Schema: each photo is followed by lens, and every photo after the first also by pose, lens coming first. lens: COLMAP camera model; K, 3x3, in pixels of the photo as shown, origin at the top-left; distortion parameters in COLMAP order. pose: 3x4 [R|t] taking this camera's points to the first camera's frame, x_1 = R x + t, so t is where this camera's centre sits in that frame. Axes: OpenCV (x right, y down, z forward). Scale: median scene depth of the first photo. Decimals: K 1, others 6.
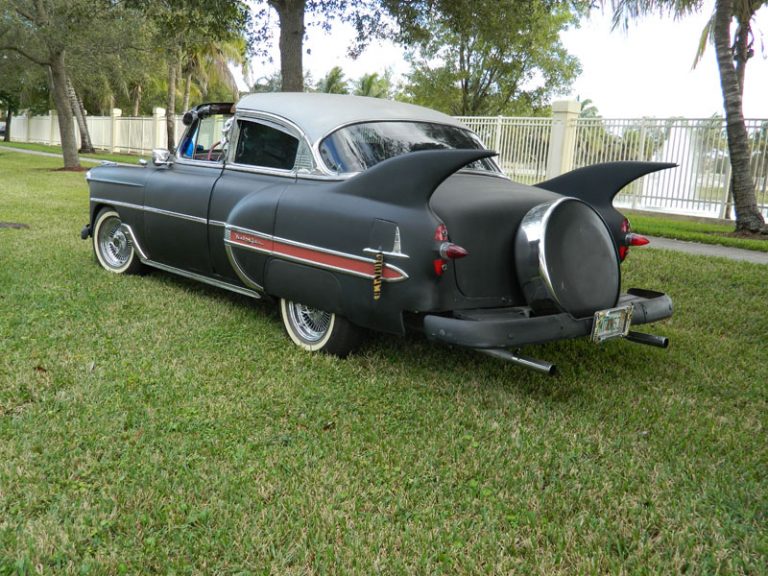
lens RADIAL K [[714.6, 0, 384.0], [0, 714.6, 288.0], [0, 0, 1]] dist [-0.009343, -0.016688]
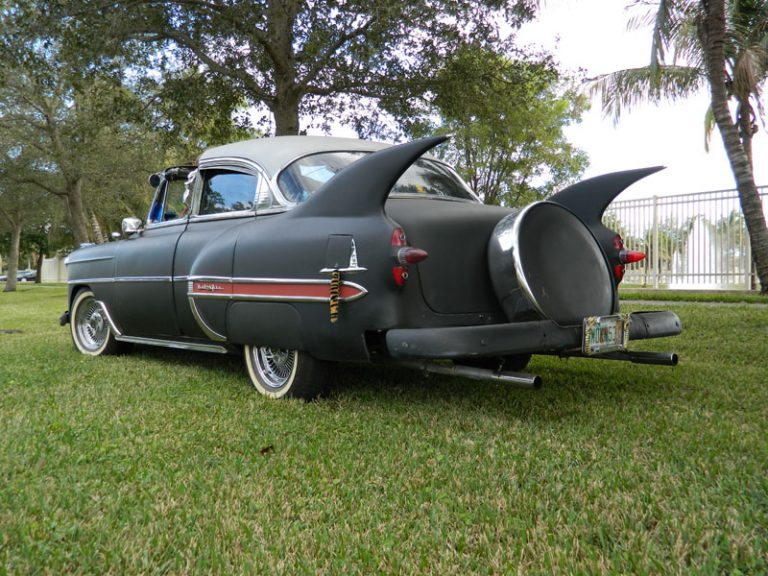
lens RADIAL K [[721.4, 0, 384.0], [0, 721.4, 288.0], [0, 0, 1]] dist [-0.007130, -0.044374]
pose [[0.996947, -0.069794, -0.035015, 0.066568], [0.062984, 0.983820, -0.167724, 0.101289], [0.046154, 0.165006, 0.985212, 0.086018]]
